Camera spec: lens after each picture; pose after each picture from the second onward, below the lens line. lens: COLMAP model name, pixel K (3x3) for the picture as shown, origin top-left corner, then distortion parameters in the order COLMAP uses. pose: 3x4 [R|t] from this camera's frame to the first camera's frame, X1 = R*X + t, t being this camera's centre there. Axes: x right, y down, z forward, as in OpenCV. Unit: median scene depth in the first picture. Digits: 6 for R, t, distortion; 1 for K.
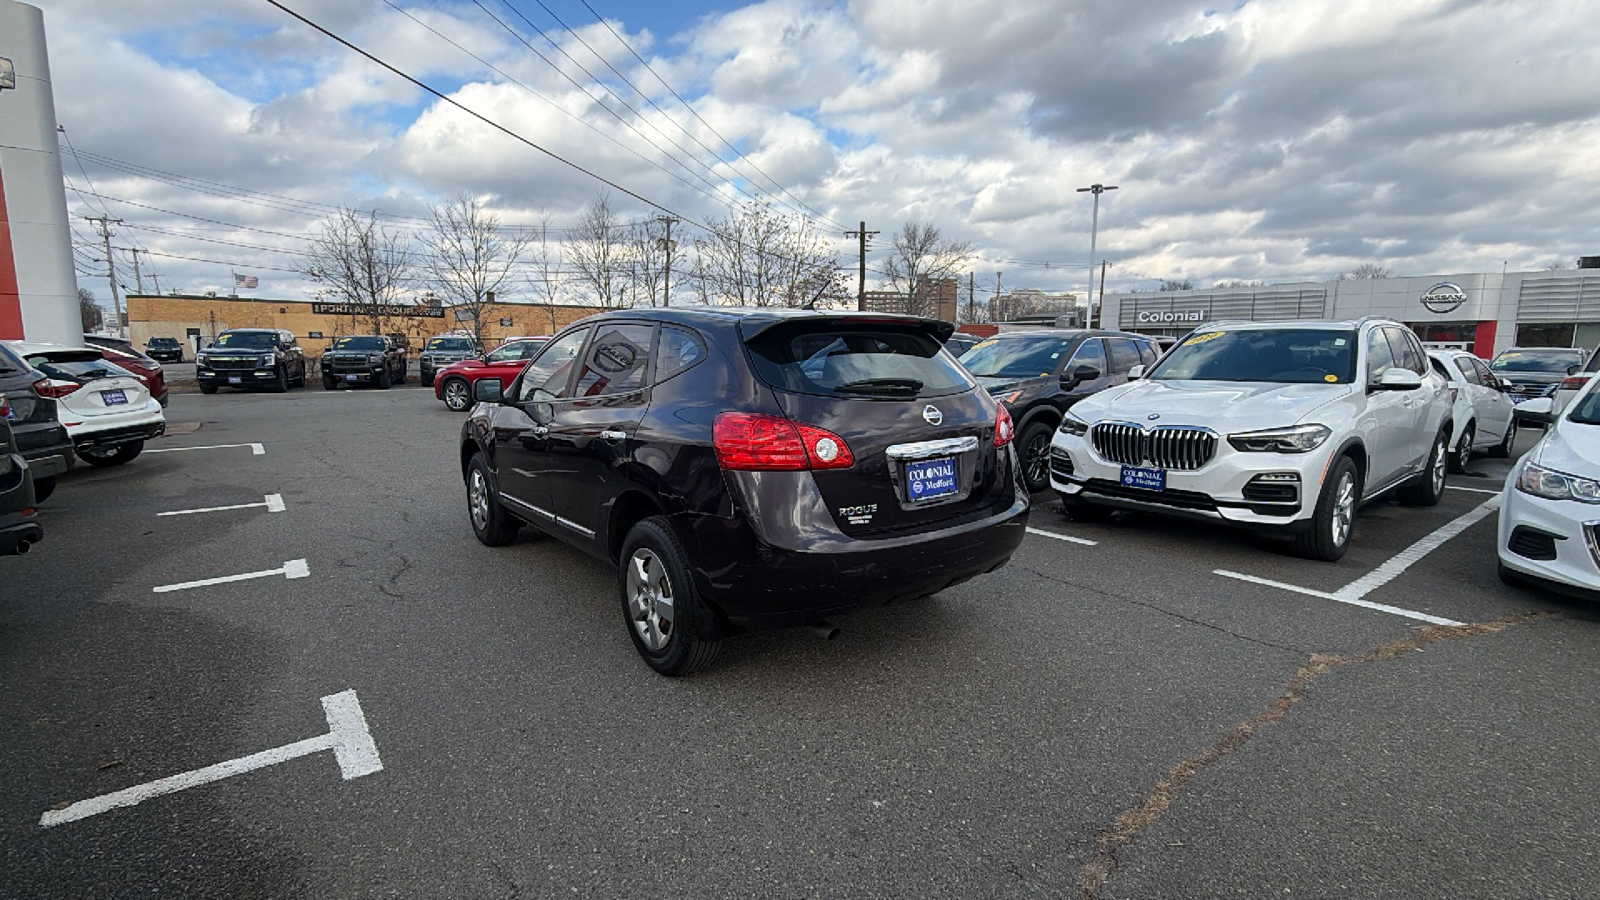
lens RADIAL K [[732.2, 0, 802.4], [0, 732.2, 447.5], [0, 0, 1]] dist [-0.003500, -0.000617]
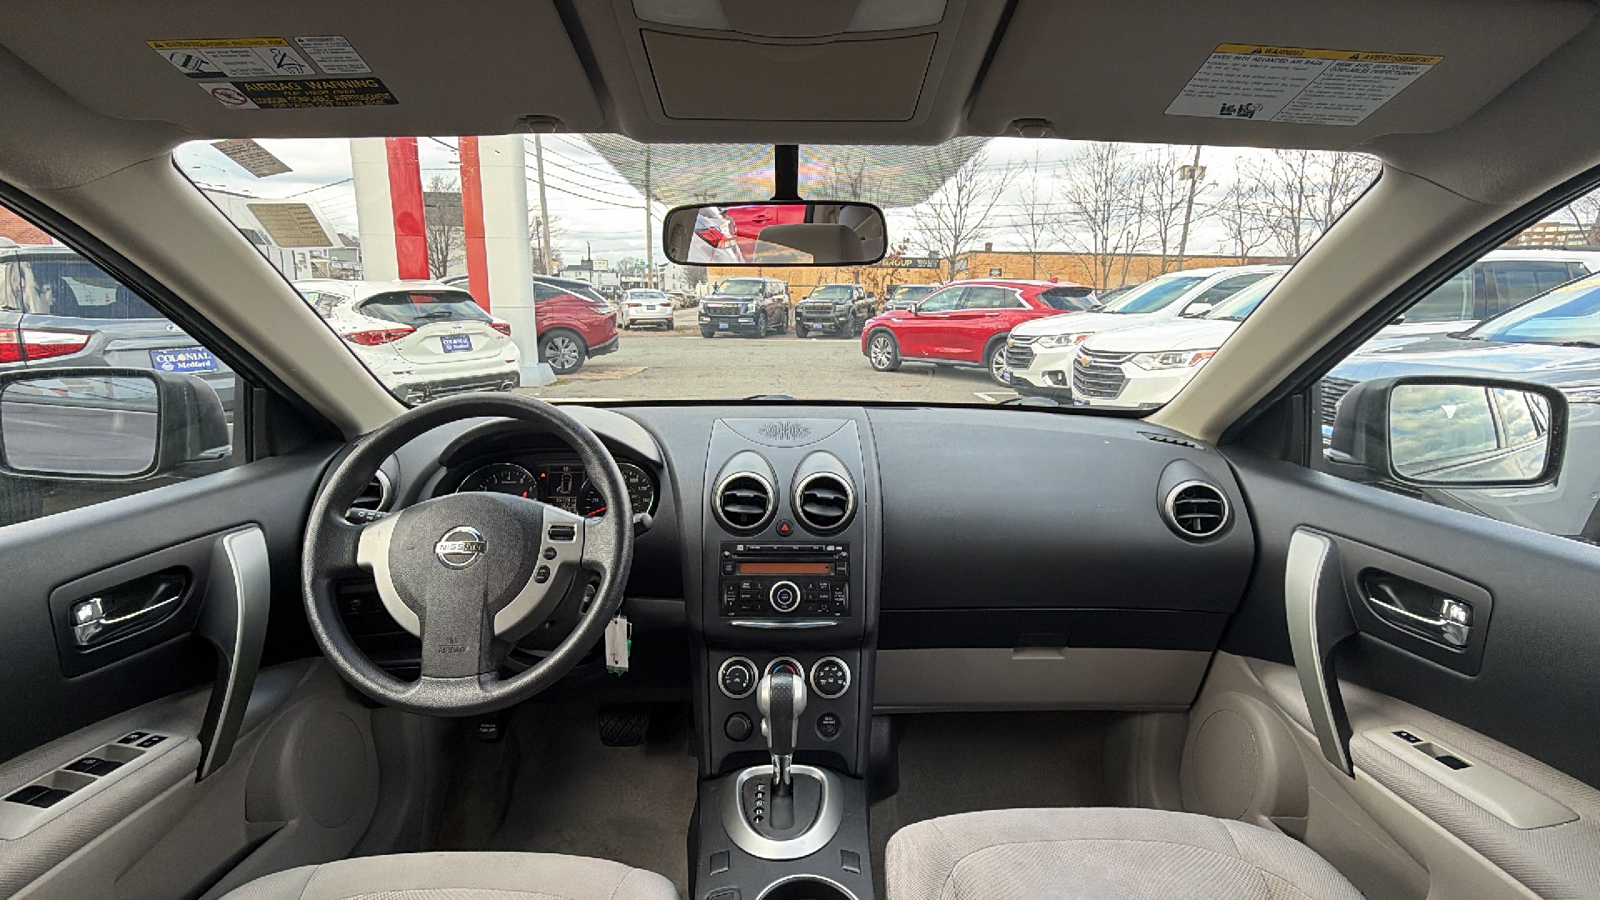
lens RADIAL K [[727.5, 0, 801.4], [0, 727.5, 451.0], [0, 0, 1]] dist [-0.000842, -0.000446]
pose [[0.793935, 0.130836, -0.593759, -0.021483], [-0.090405, 0.991120, 0.097512, -0.018377], [0.601244, -0.023740, 0.798713, 0.159824]]
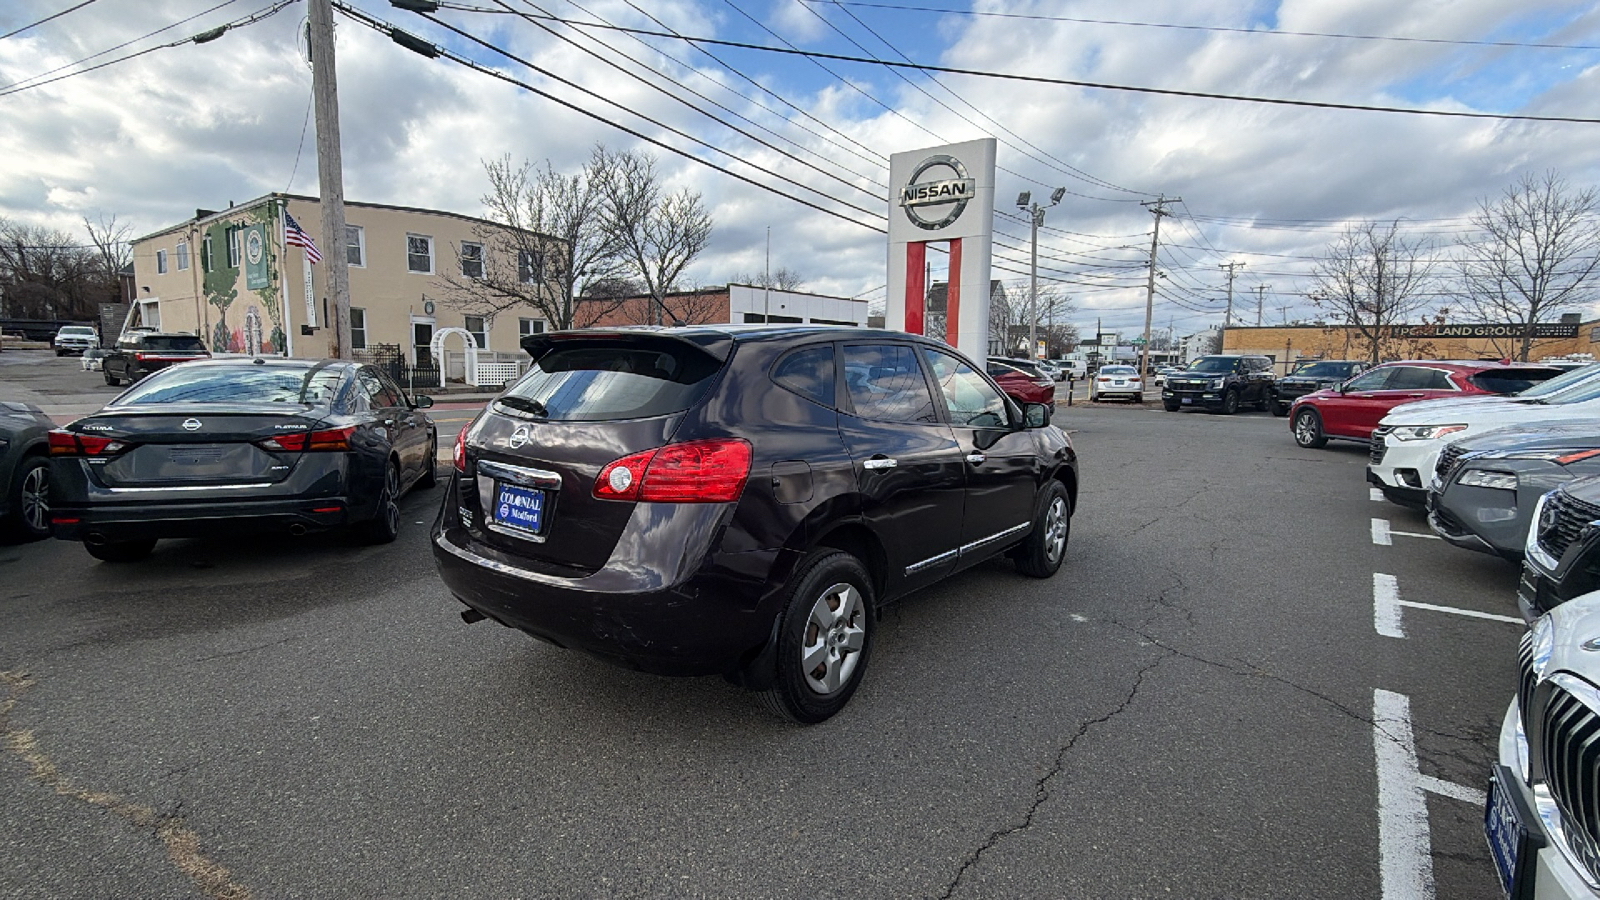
lens RADIAL K [[730.1, 0, 800.0], [0, 730.1, 450.0], [0, 0, 1]] dist [-0.000020, -0.001372]
pose [[0.239534, 0.114495, -0.964113, 0.124729], [-0.145471, 0.986045, 0.080957, -0.016832], [0.959928, 0.120859, 0.252847, 0.121174]]
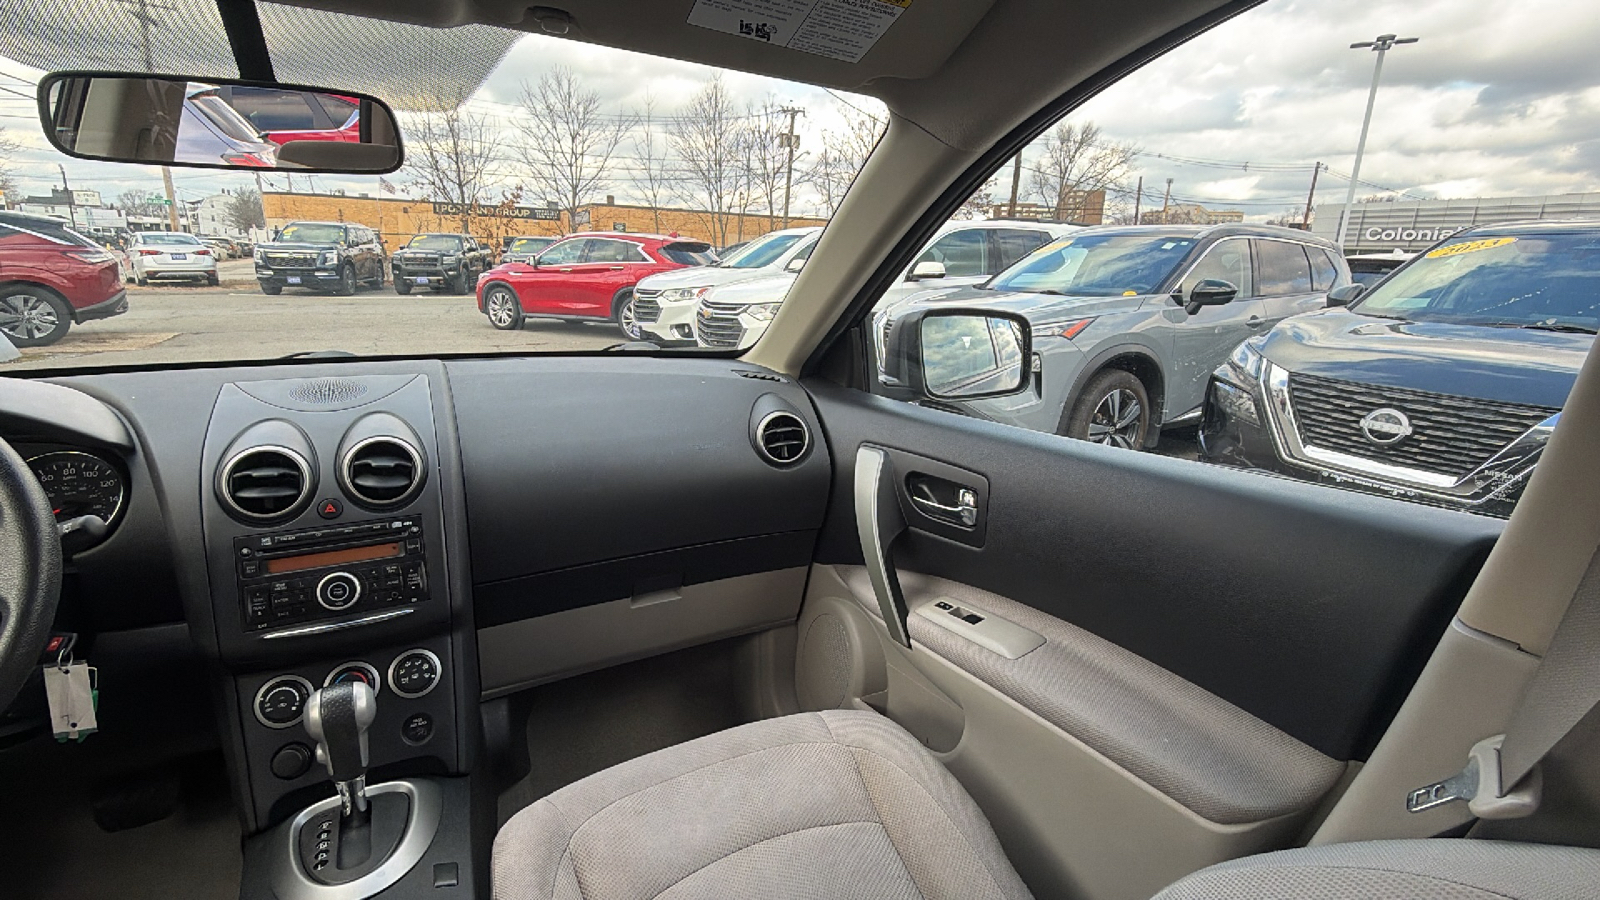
lens RADIAL K [[727.5, 0, 801.4], [0, 727.5, 451.0], [0, 0, 1]] dist [-0.000842, -0.000446]
pose [[0.985987, 0.066098, -0.153172, -0.019907], [-0.047604, 0.991460, 0.121414, -0.017779], [0.159889, -0.112421, 0.980713, 0.162608]]
